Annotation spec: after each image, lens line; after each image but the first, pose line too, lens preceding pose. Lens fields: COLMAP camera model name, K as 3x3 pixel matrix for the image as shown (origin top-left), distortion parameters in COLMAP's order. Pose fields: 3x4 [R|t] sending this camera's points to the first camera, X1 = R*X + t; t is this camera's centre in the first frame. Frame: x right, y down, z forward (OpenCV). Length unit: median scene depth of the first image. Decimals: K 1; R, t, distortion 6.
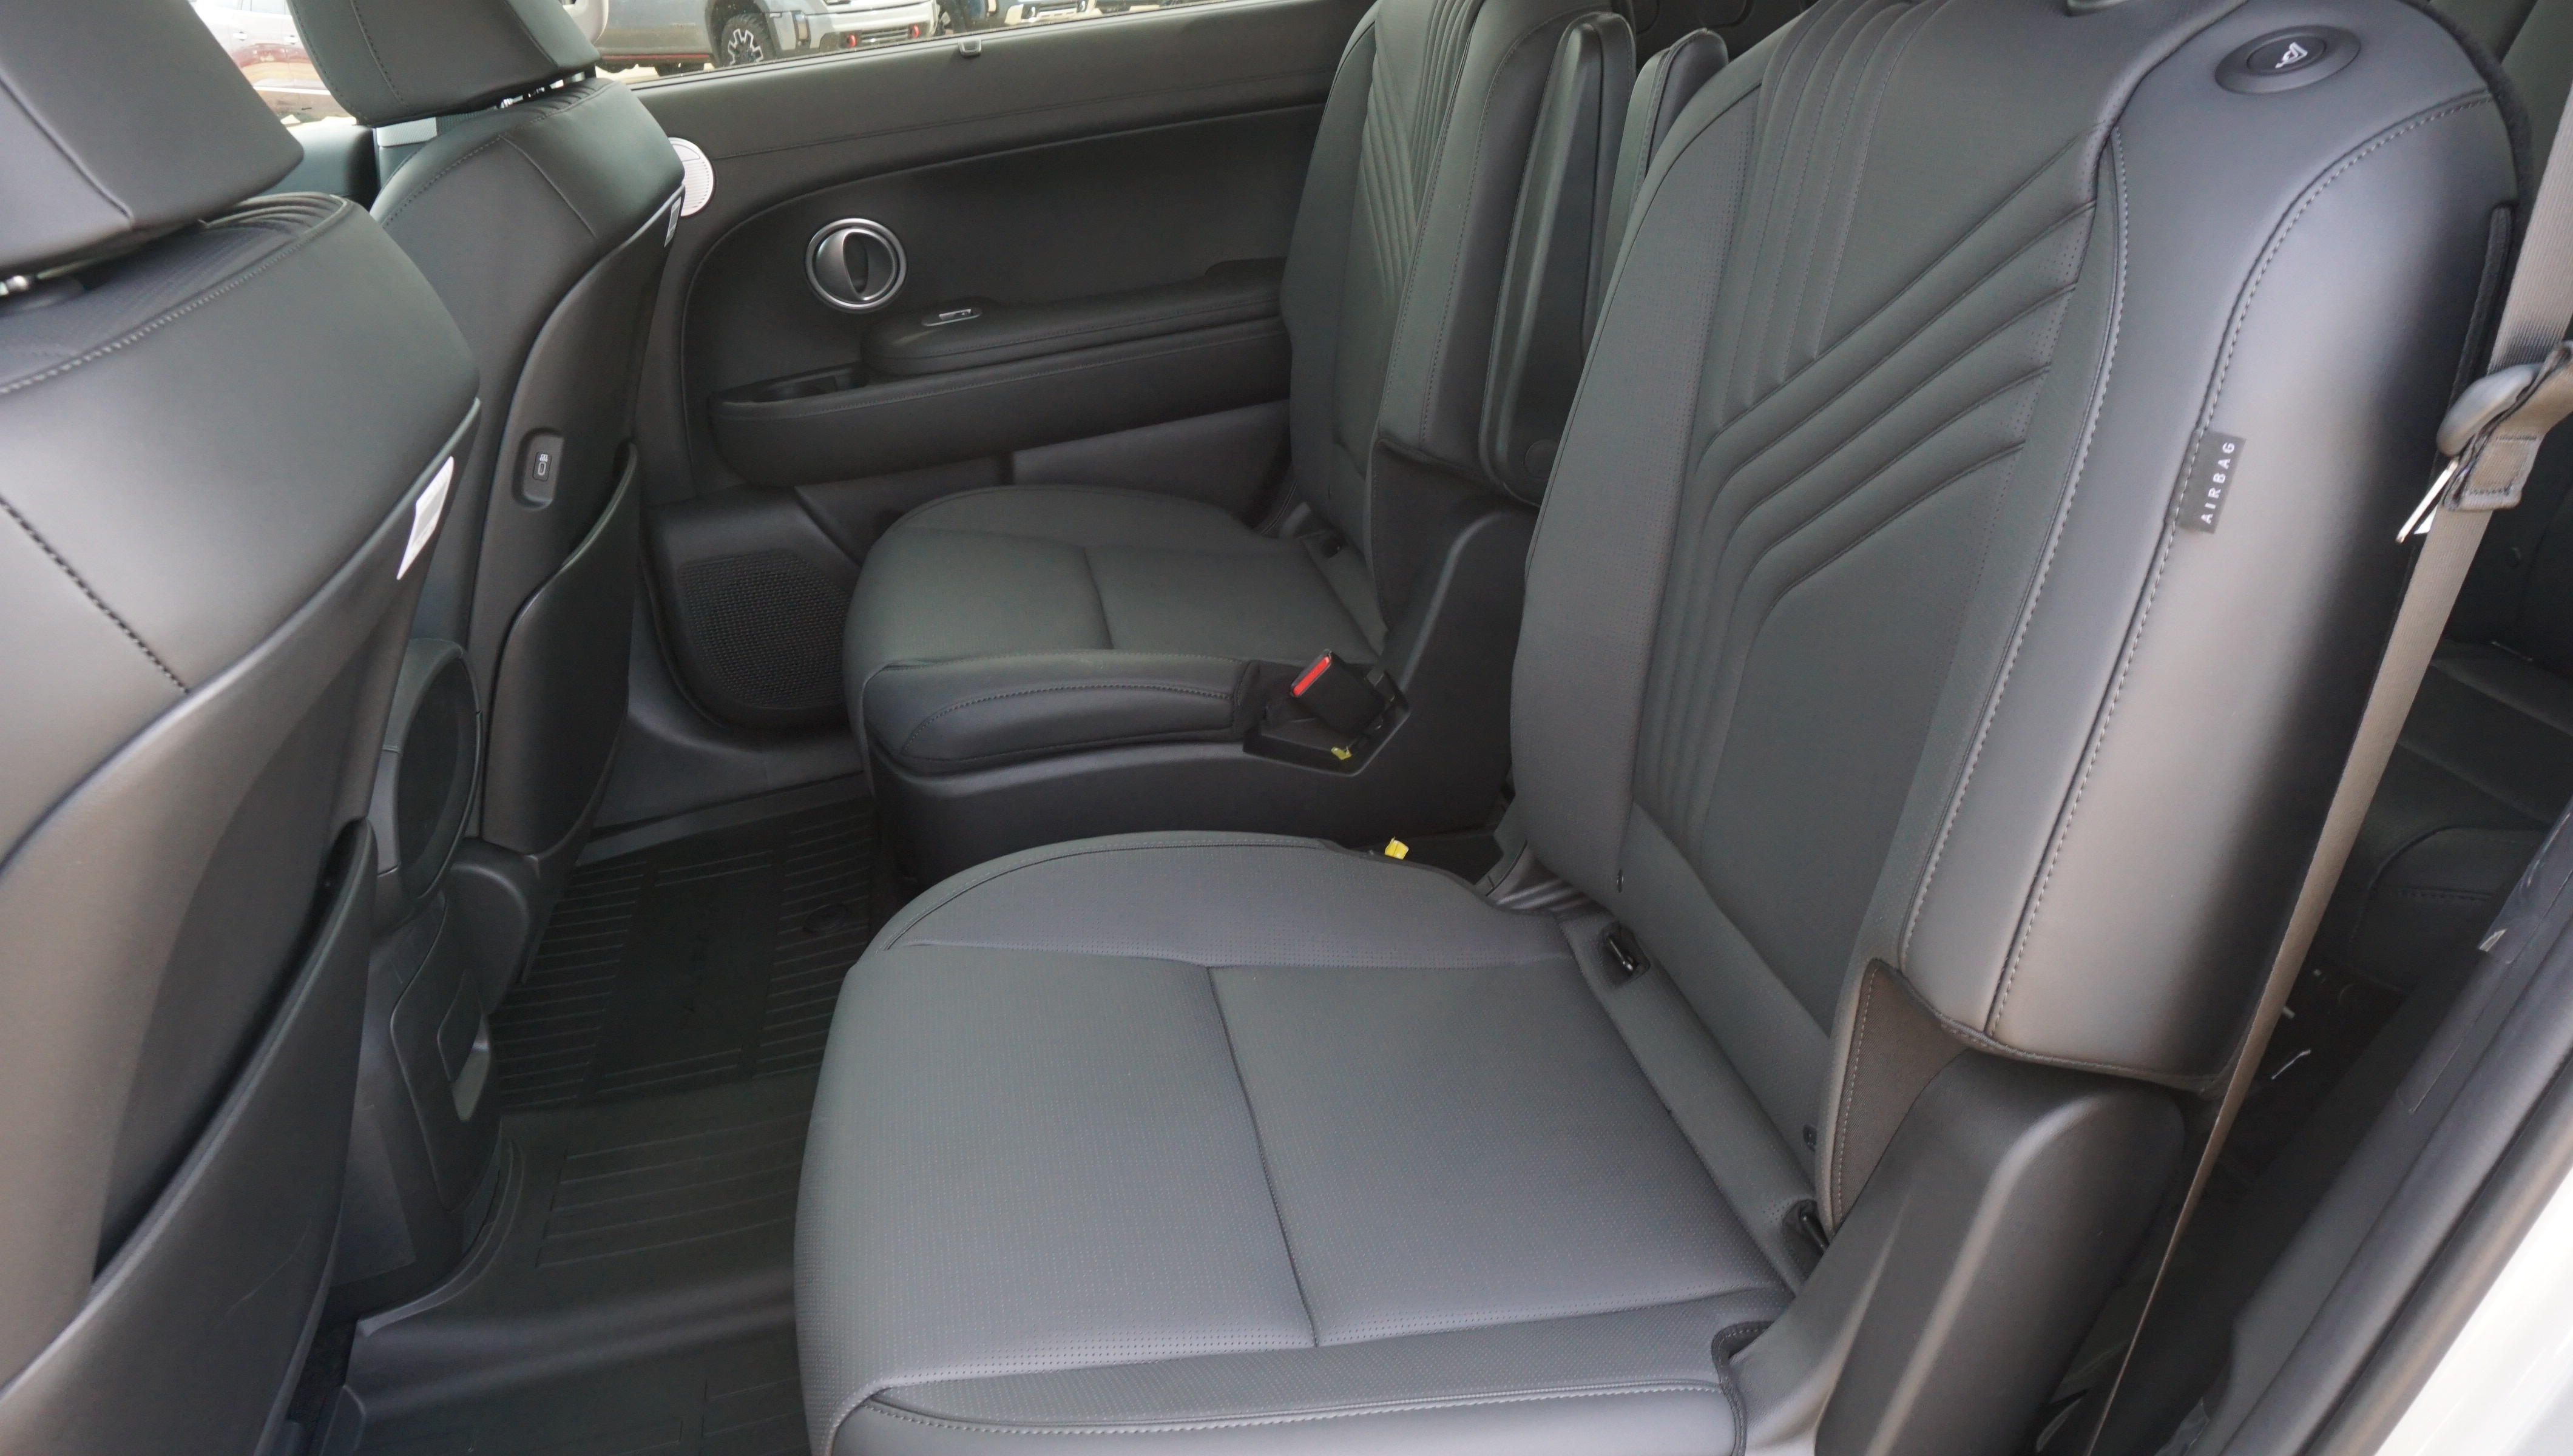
lens RADIAL K [[1726.8, 0, 1286.5], [0, 1726.8, 728.0], [0, 0, 1]] dist [-0.042411, 0.043094]
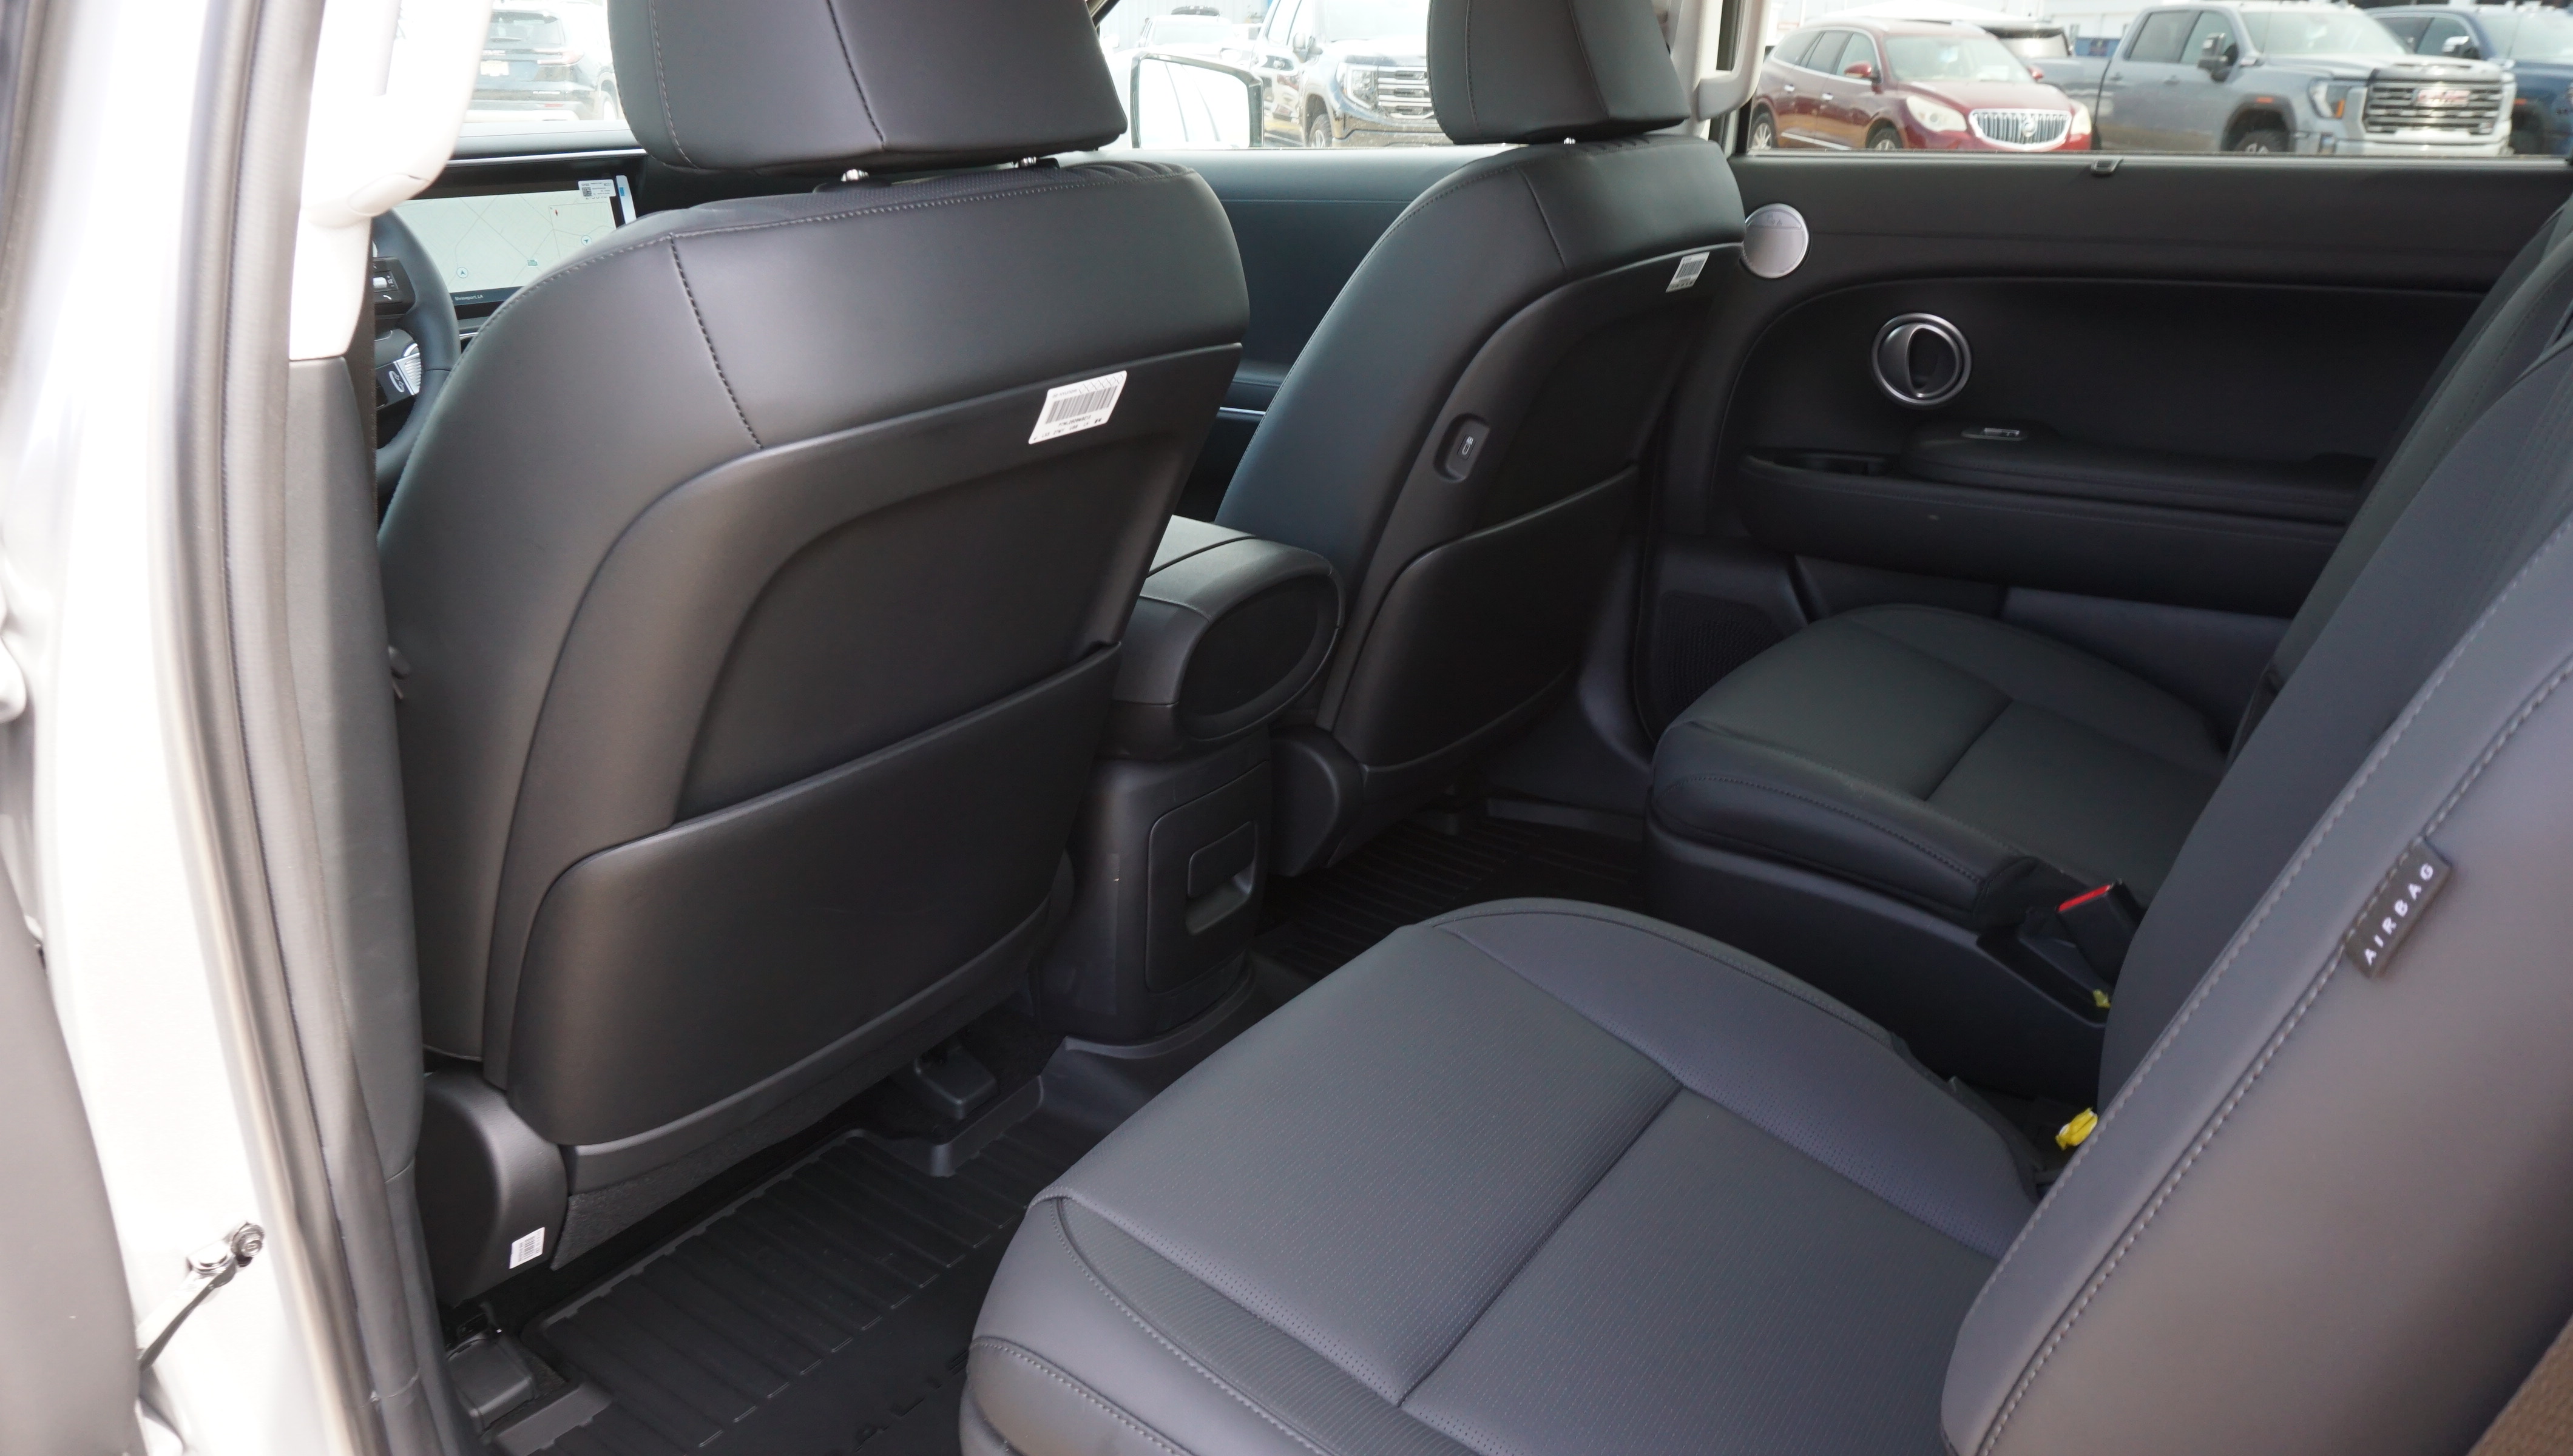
lens RADIAL K [[1726.8, 0, 1286.5], [0, 1726.8, 728.0], [0, 0, 1]] dist [-0.042411, 0.043094]
pose [[0.687552, 0.347402, -0.637640, 0.316461], [-0.375594, 0.921677, 0.097159, -0.051304], [0.621451, 0.172692, 0.764183, 0.084036]]
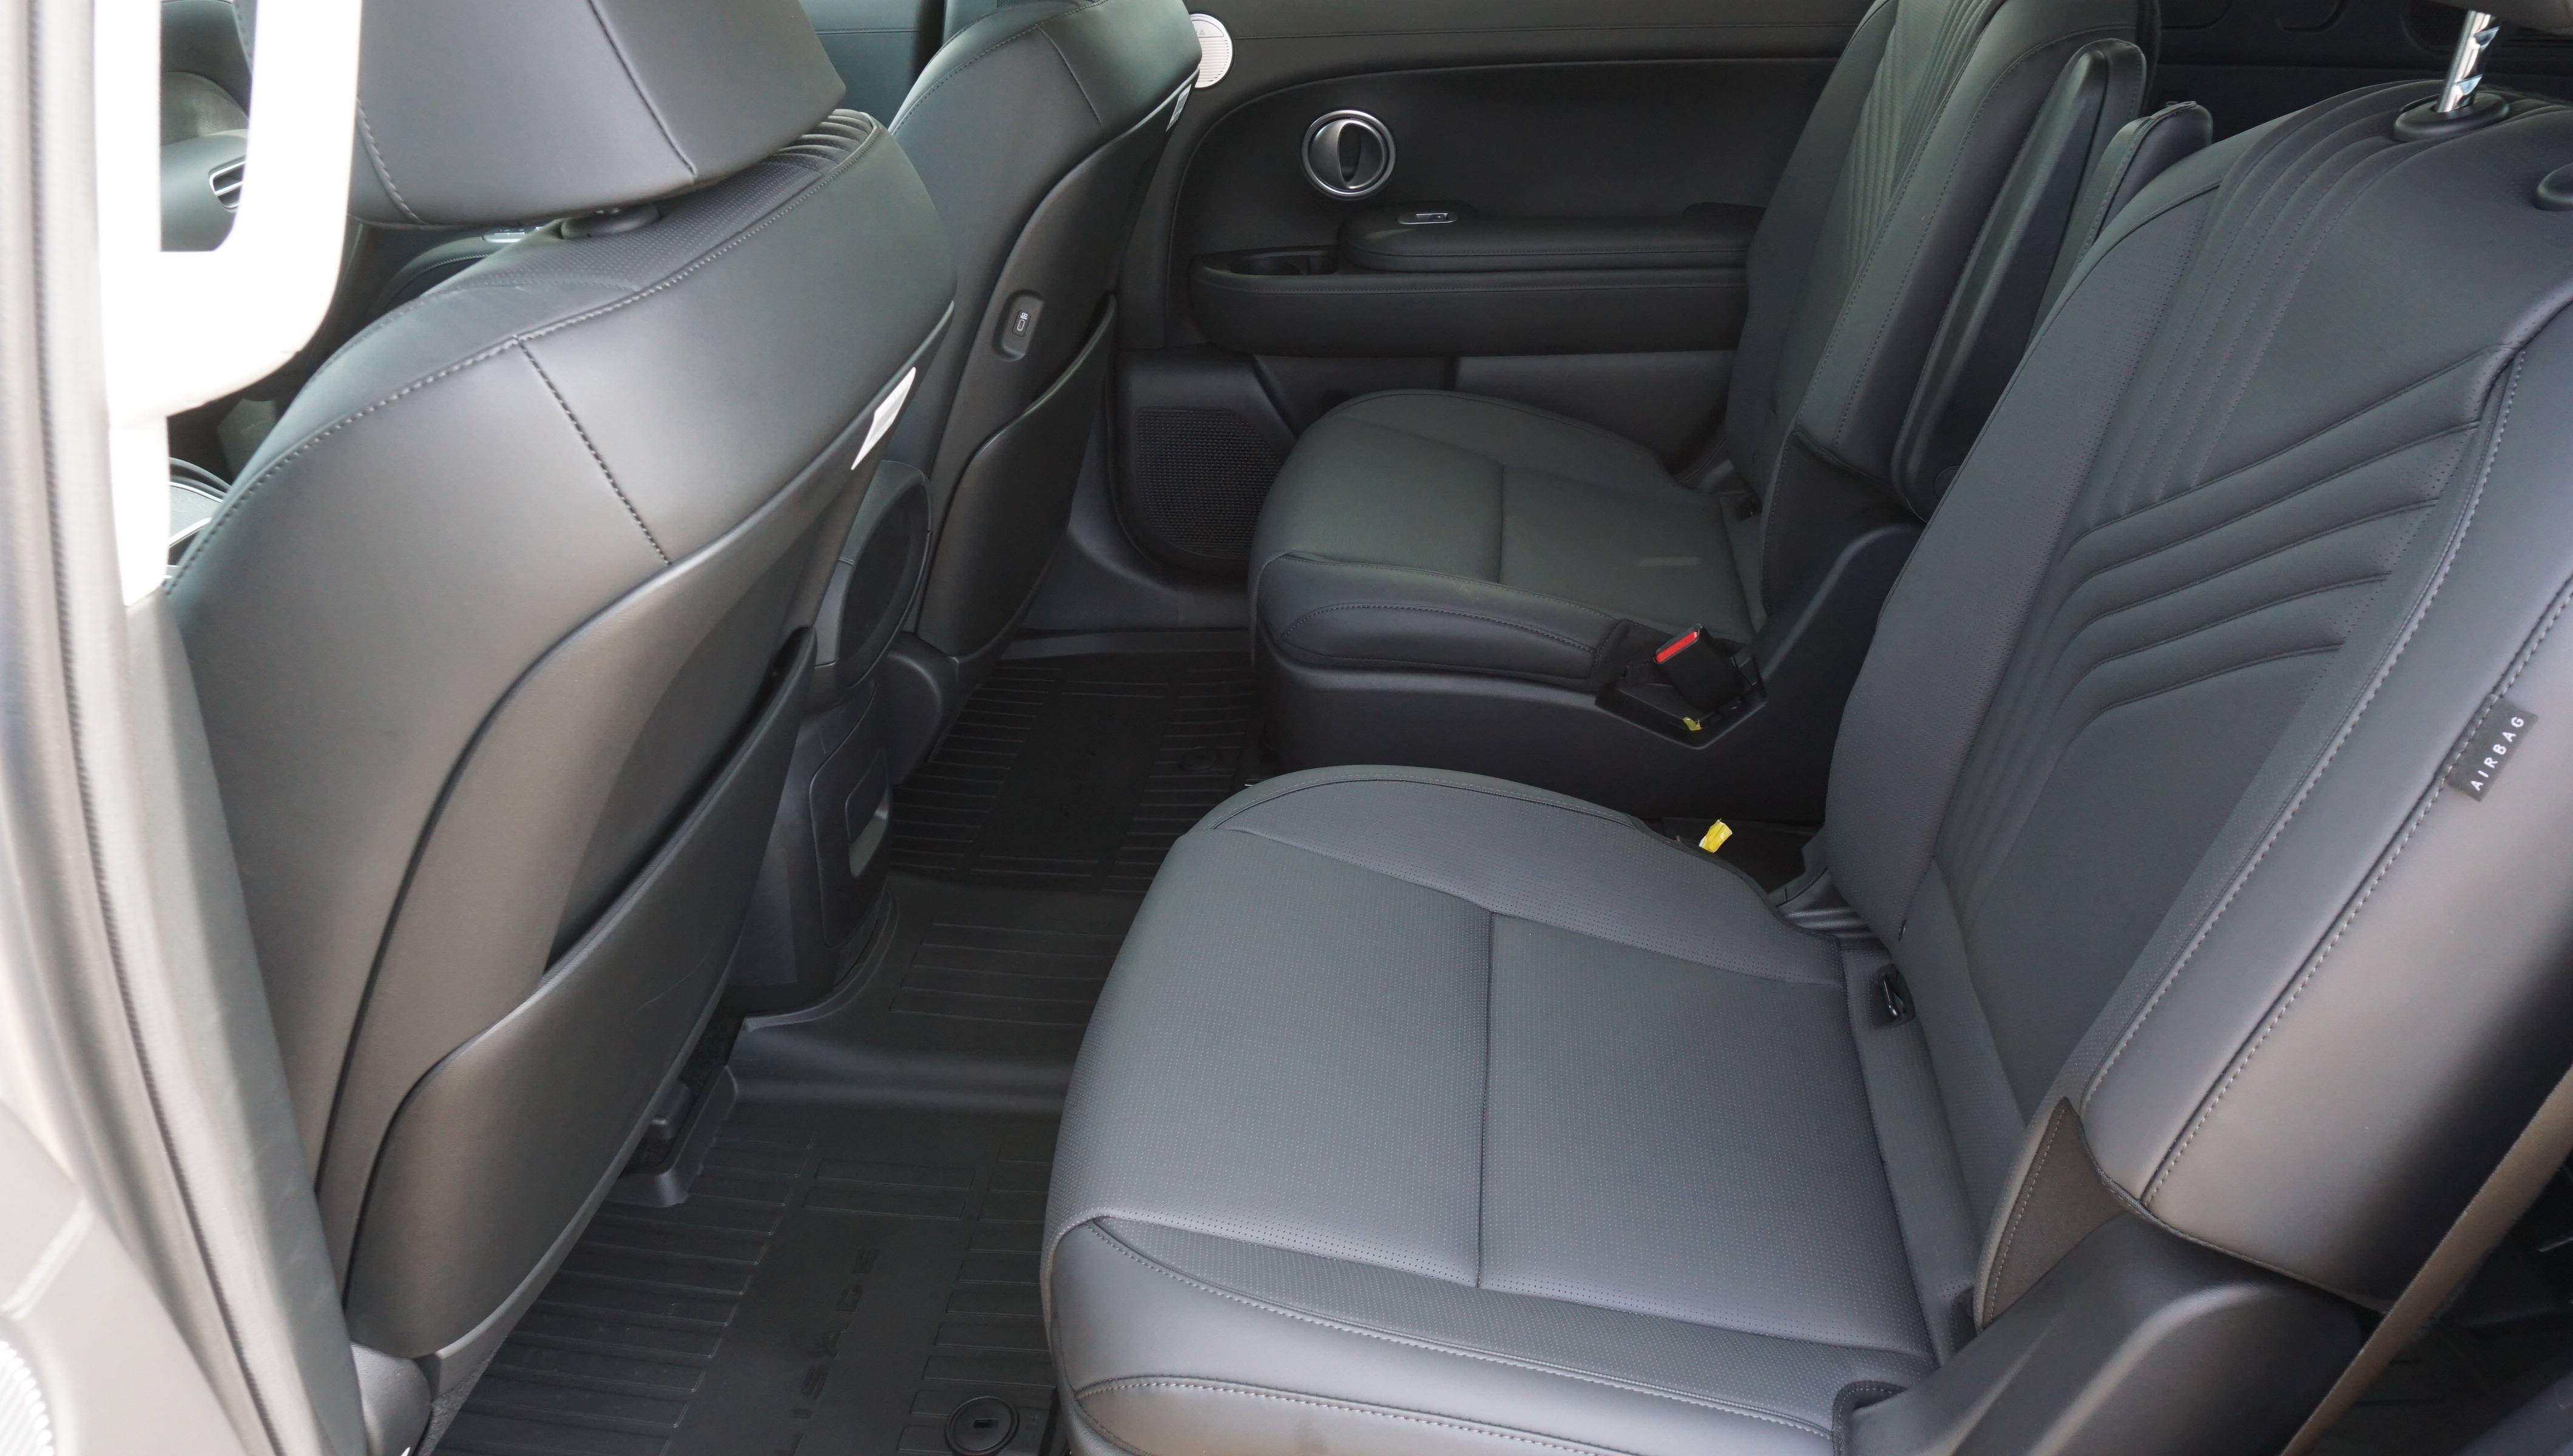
lens RADIAL K [[1726.8, 0, 1286.5], [0, 1726.8, 728.0], [0, 0, 1]] dist [-0.042411, 0.043094]
pose [[0.946957, 0.220677, -0.233611, 0.054259], [-0.199292, 0.973542, 0.111799, -0.062282], [0.252102, -0.059312, 0.965881, -0.059052]]
